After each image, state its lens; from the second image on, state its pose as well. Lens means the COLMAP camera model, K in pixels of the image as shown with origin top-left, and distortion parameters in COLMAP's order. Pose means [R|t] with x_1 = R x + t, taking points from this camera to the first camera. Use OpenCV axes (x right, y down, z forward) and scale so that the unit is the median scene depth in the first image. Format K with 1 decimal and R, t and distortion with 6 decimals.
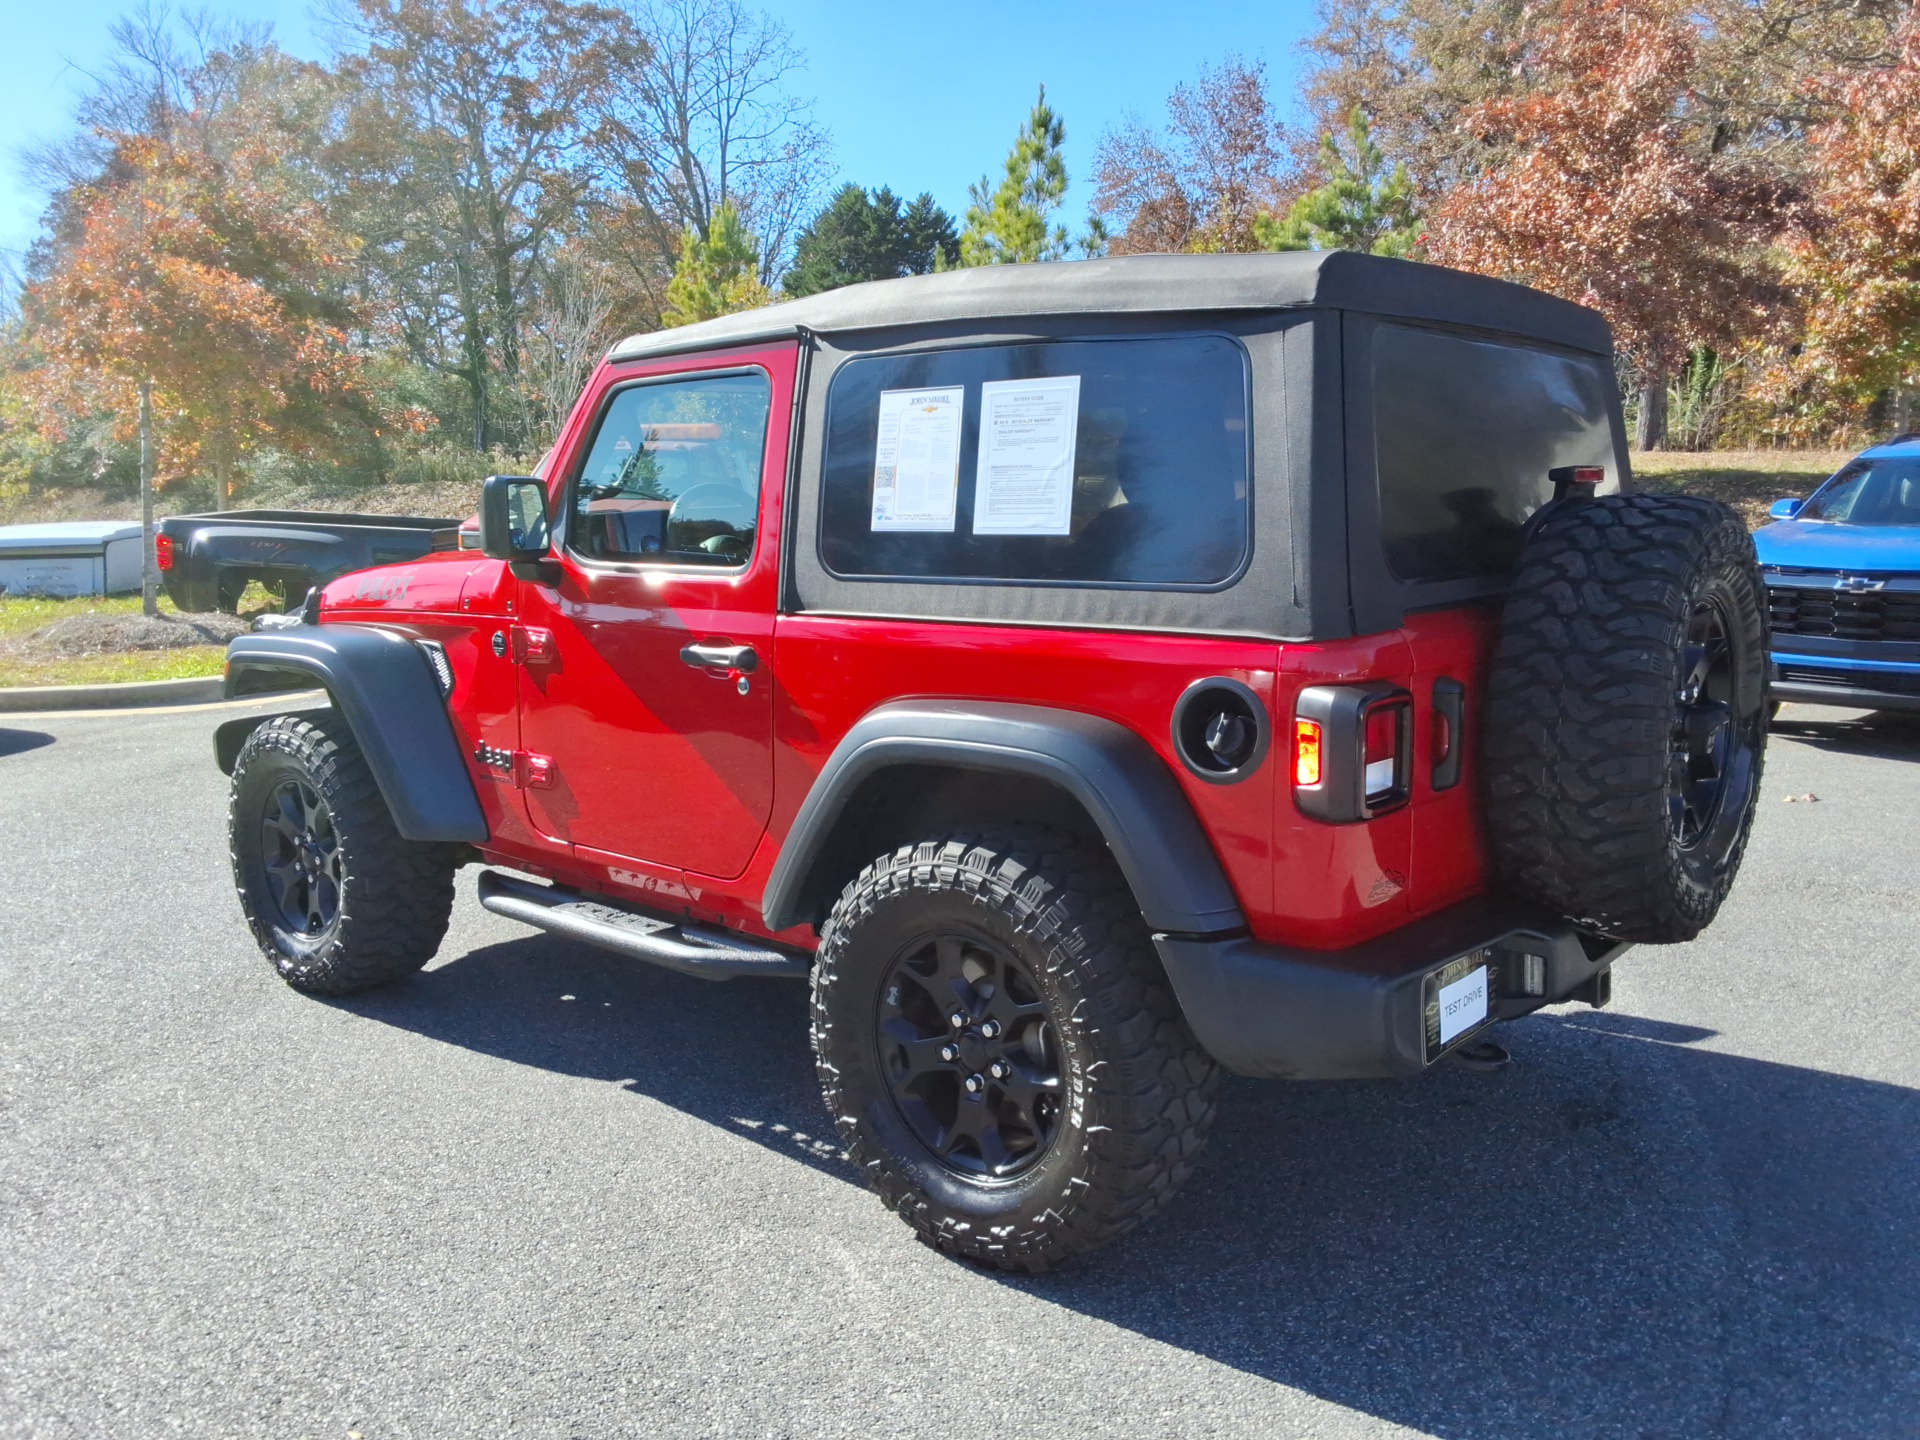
lens RADIAL K [[1555.9, 0, 967.1], [0, 1555.9, 682.0], [0, 0, 1]] dist [0.122914, -0.180861]
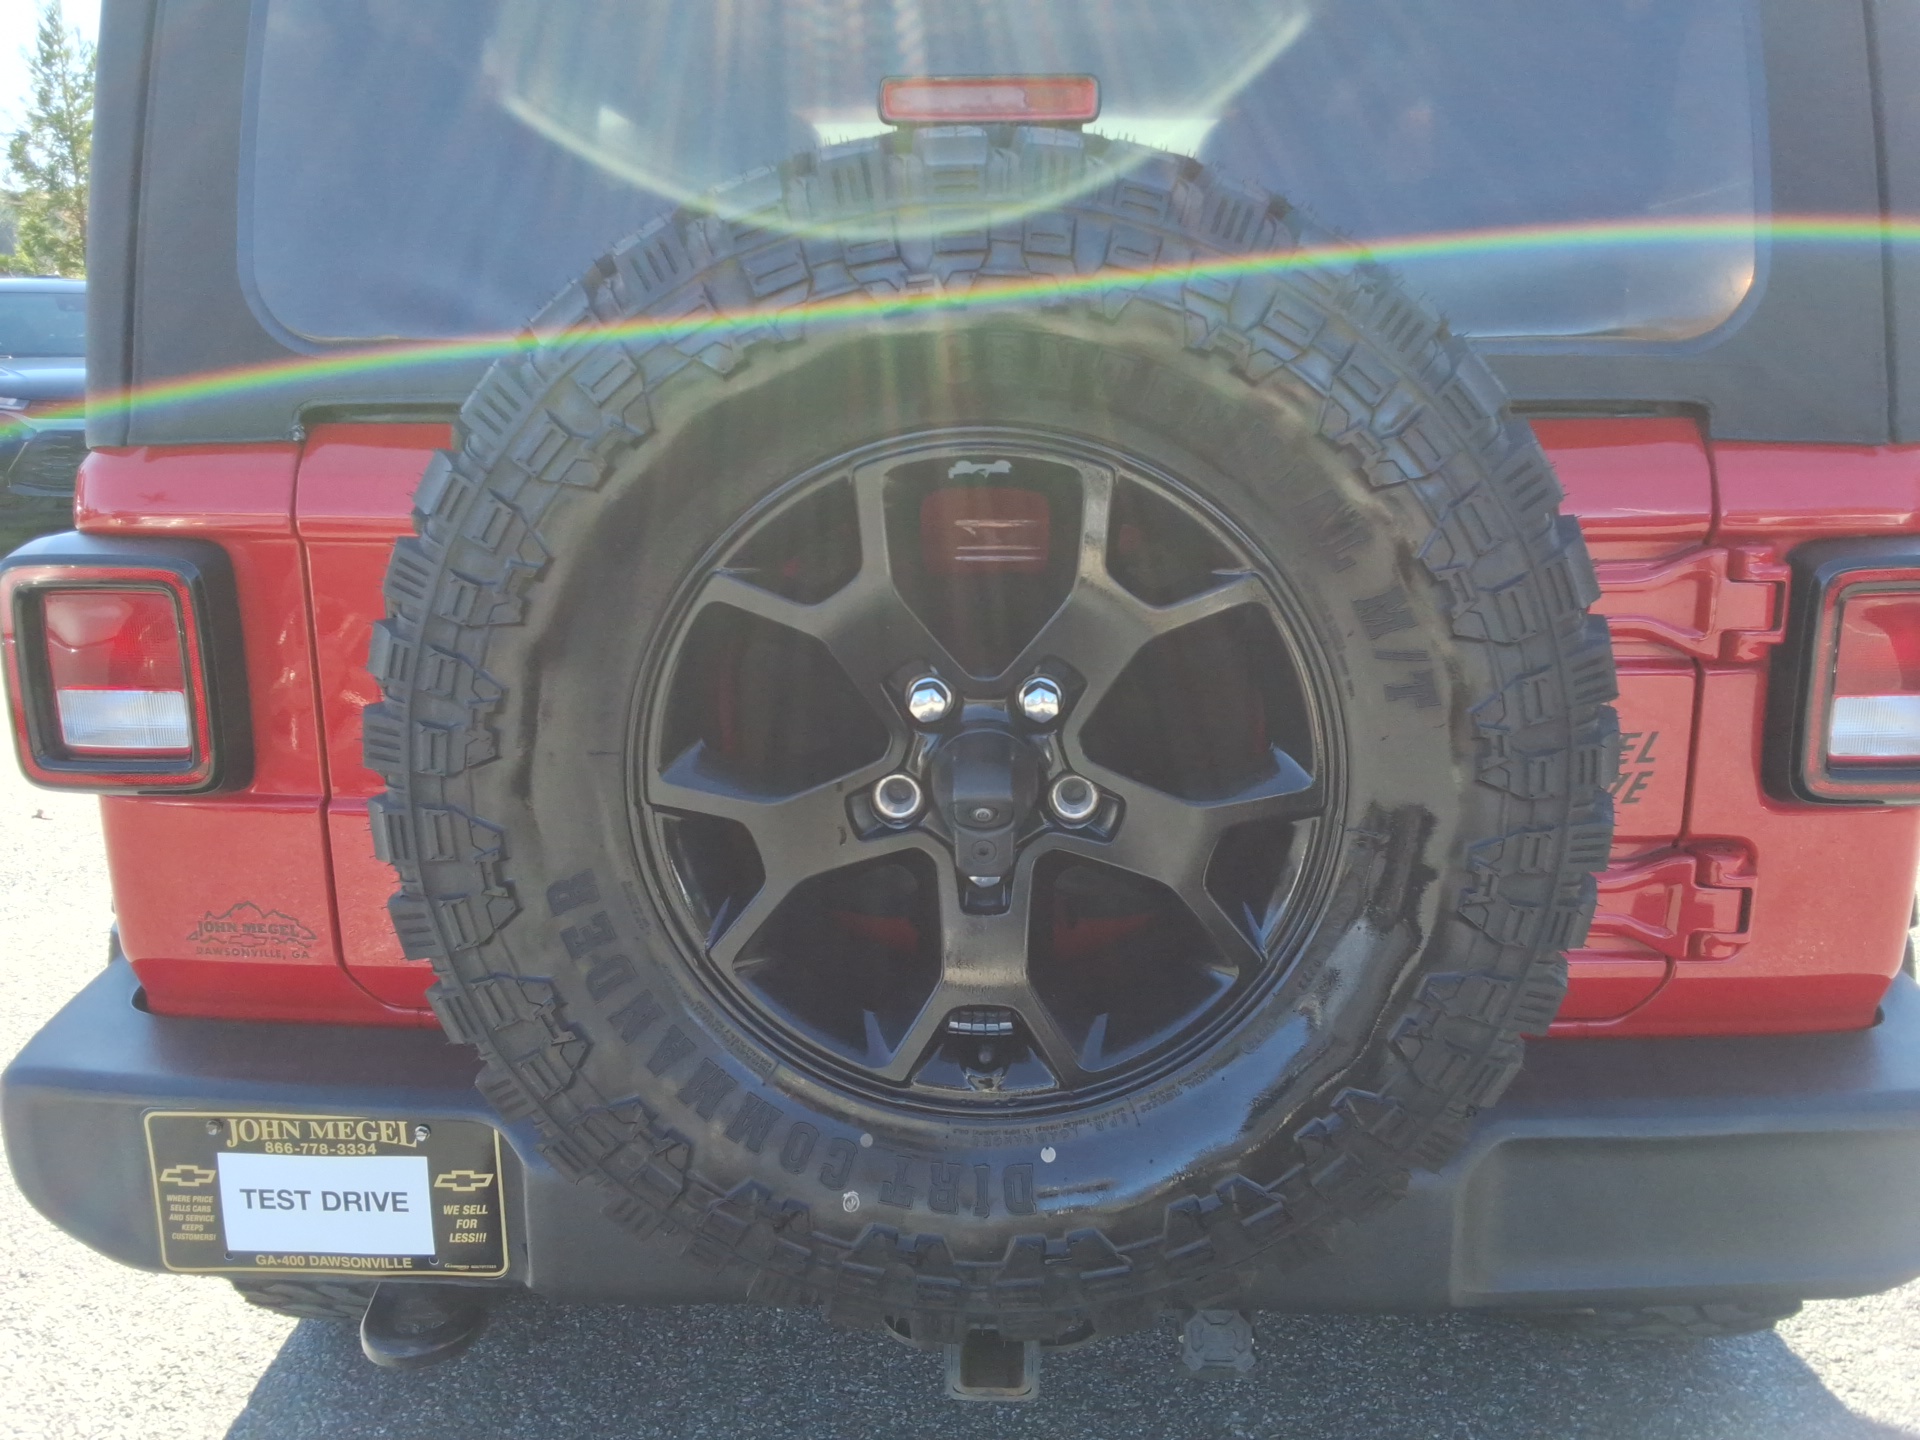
lens RADIAL K [[1538.4, 0, 957.1], [0, 1538.4, 680.8], [0, 0, 1]] dist [0.096499, -0.146927]
pose [[0.613089, 0.181587, -0.768862, 0.687703], [-0.096614, 0.983154, 0.155158, -0.049426], [0.784084, -0.020843, 0.620305, 0.741008]]
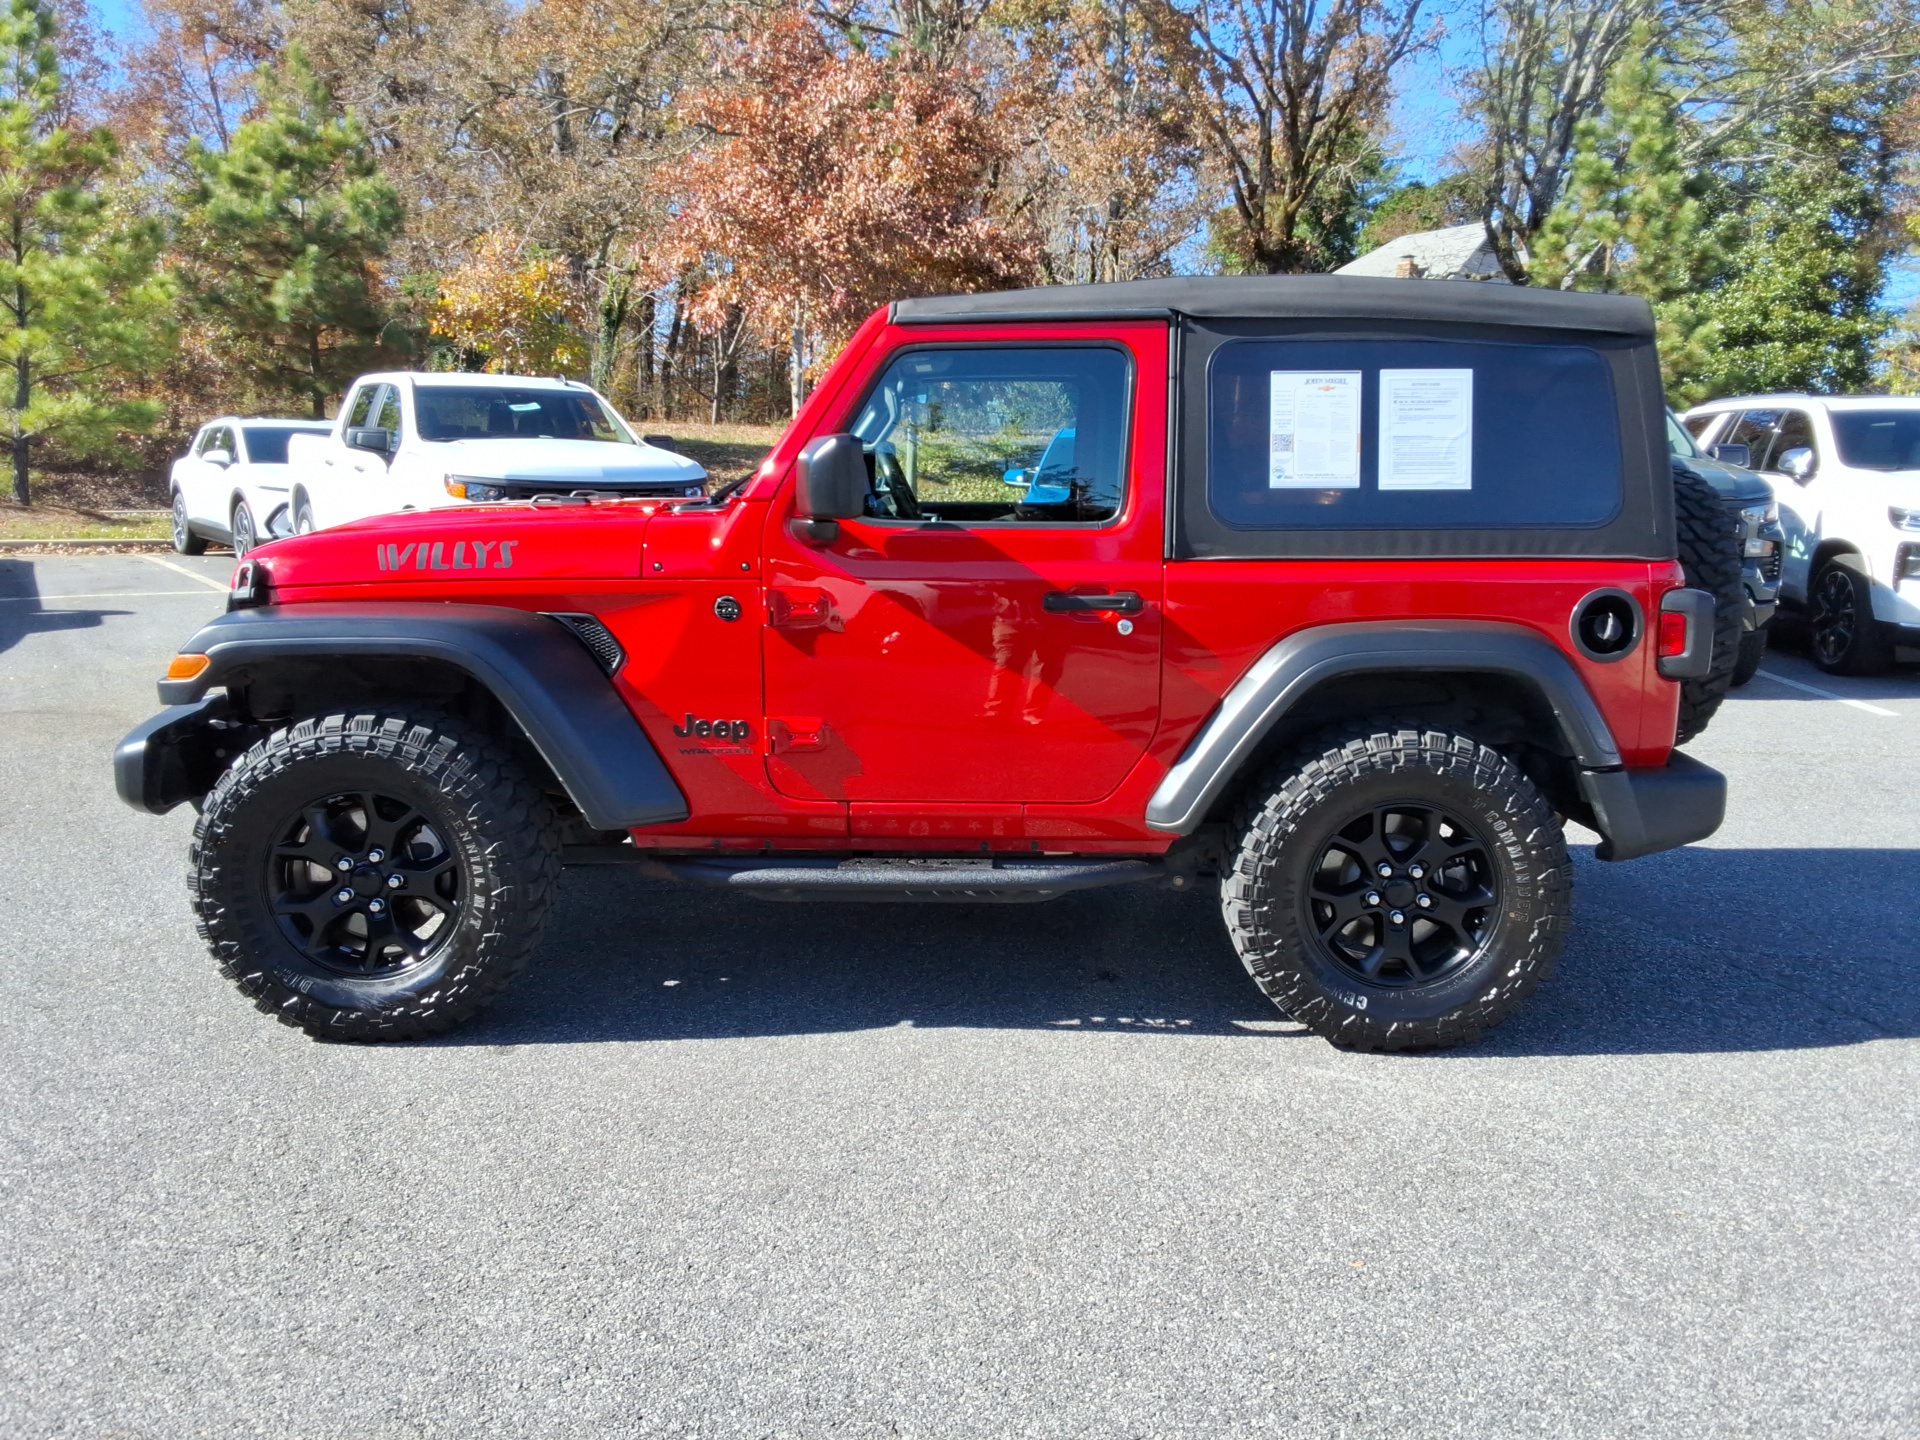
lens RADIAL K [[1552.1, 0, 966.0], [0, 1552.1, 678.0], [0, 0, 1]] dist [0.103947, -0.141307]
pose [[0.757725, -0.080697, 0.647565, -1.044386], [0.065122, 0.996722, 0.048007, -0.023960], [-0.649316, 0.005794, 0.760496, 0.241347]]
